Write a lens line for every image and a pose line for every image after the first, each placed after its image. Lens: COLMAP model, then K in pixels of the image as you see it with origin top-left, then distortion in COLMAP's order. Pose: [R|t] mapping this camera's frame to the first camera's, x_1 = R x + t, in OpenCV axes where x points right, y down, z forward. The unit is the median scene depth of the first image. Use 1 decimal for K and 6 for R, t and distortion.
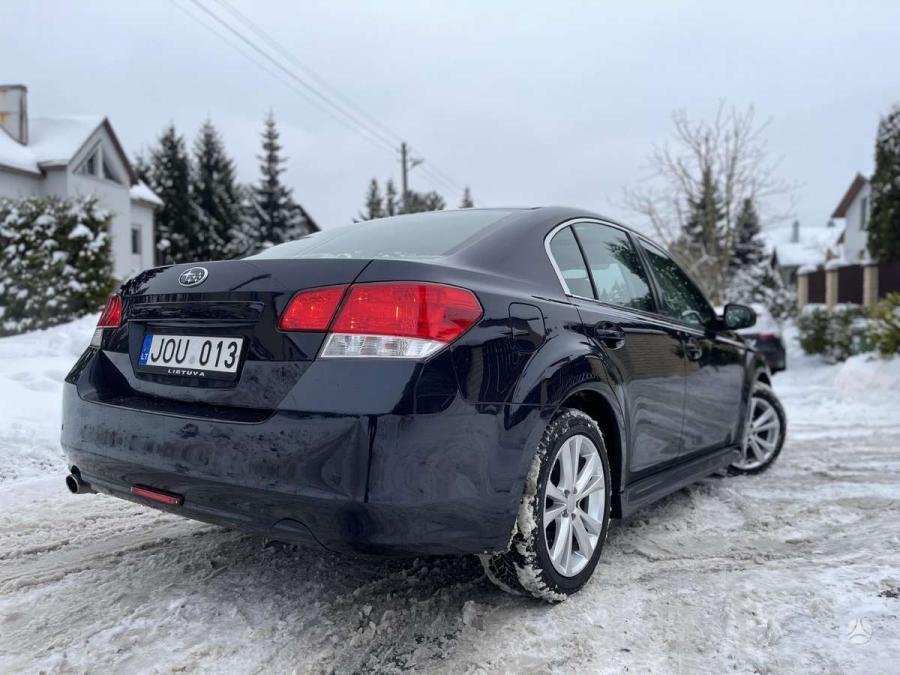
lens RADIAL K [[676.4, 0, 448.9], [0, 676.4, 338.2], [0, 0, 1]] dist [0.081458, -0.113915]
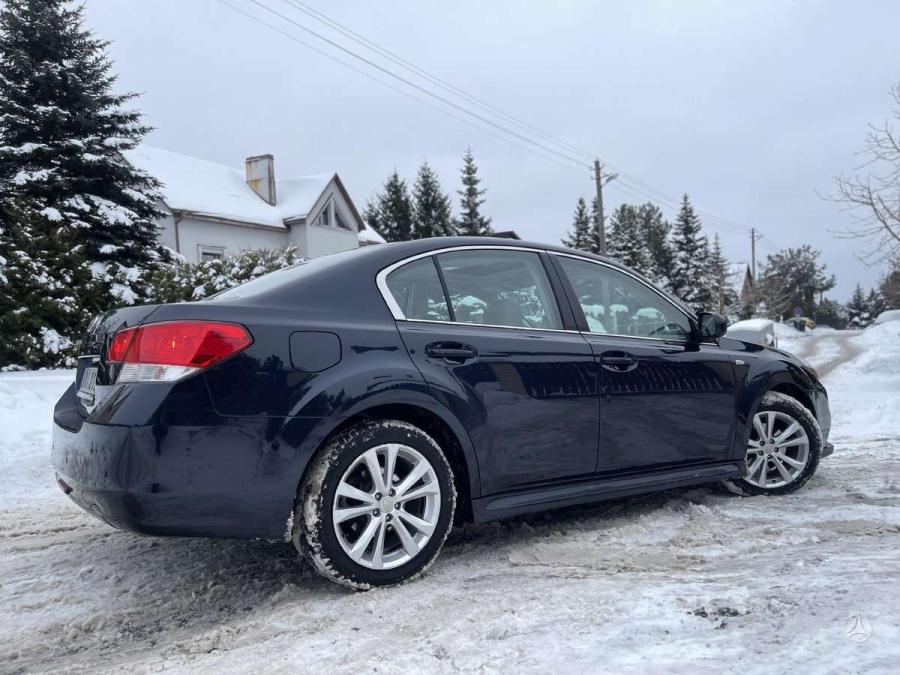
lens RADIAL K [[676.3, 0, 452.8], [0, 676.3, 340.8], [0, 0, 1]] dist [0.081741, -0.113465]
pose [[0.943902, -0.045432, -0.327085, 0.073454], [0.036913, 0.998799, -0.032209, 0.001234], [0.328156, 0.018328, 0.944446, -0.003833]]
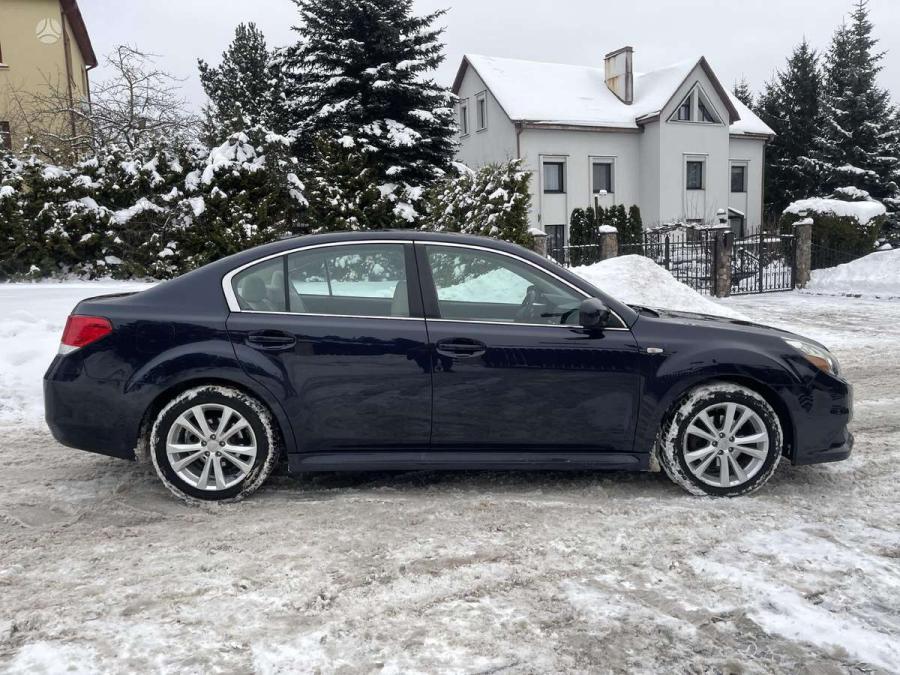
lens RADIAL K [[676.4, 0, 448.9], [0, 676.4, 338.2], [0, 0, 1]] dist [0.081458, -0.113915]
pose [[0.580402, 0.075186, -0.810852, 0.208529], [0.000795, 0.995676, 0.092893, -0.016157], [0.814330, -0.054560, 0.577832, 0.185072]]
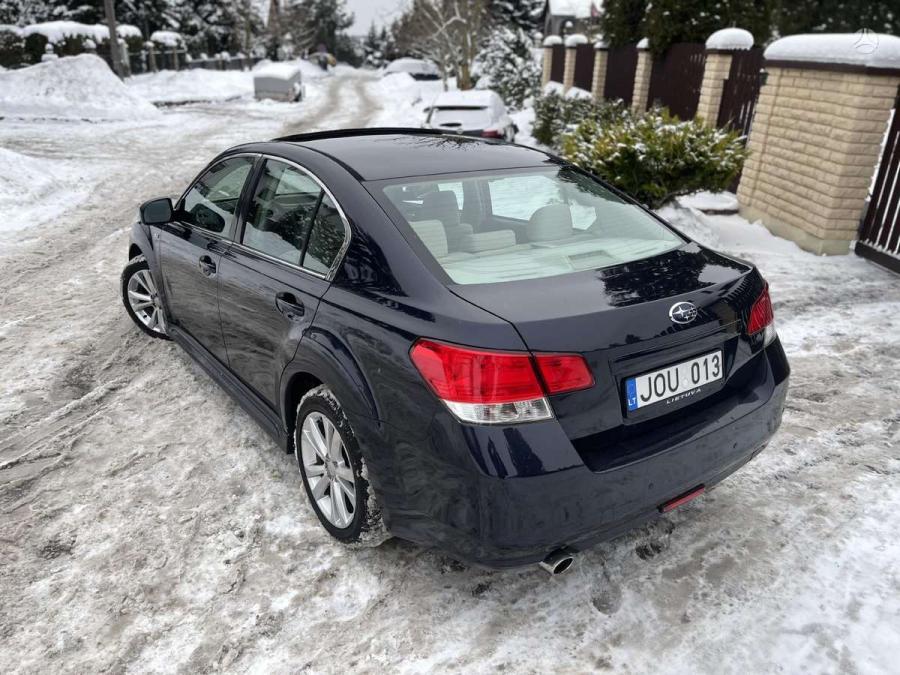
lens RADIAL K [[677.2, 0, 446.5], [0, 677.2, 339.4], [0, 0, 1]] dist [0.084246, -0.109106]
pose [[0.953846, -0.082476, 0.288749, 0.076659], [-0.025010, 0.936386, 0.350079, -0.040953], [-0.299254, -0.341143, 0.891105, 0.065837]]
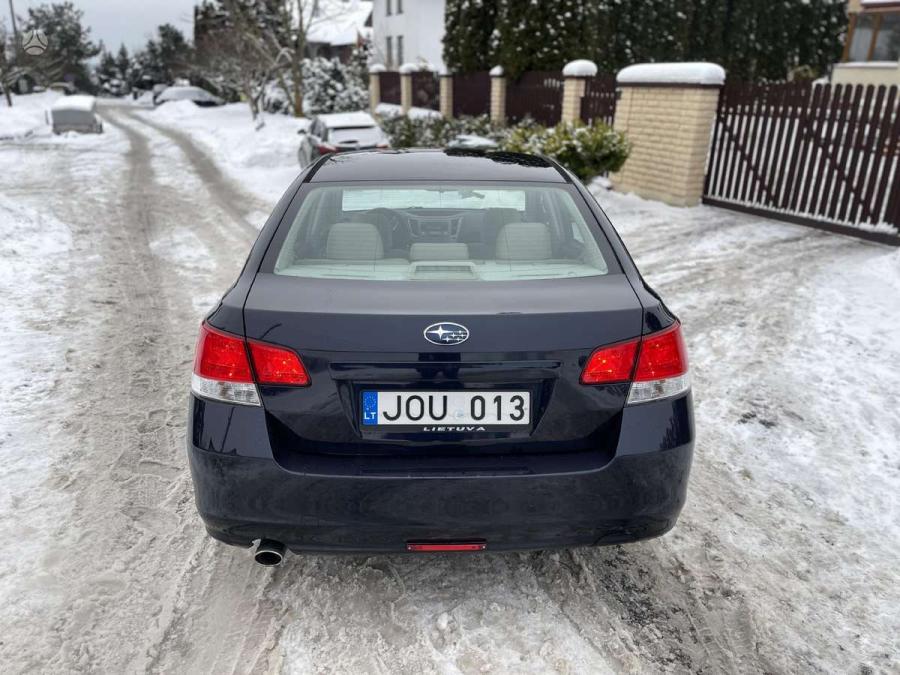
lens RADIAL K [[676.4, 0, 448.9], [0, 676.4, 338.2], [0, 0, 1]] dist [0.081458, -0.113915]
pose [[0.788057, -0.204727, 0.580563, -0.092972], [0.011106, 0.947655, 0.319102, -0.038913], [-0.615502, -0.245022, 0.749080, 0.028549]]
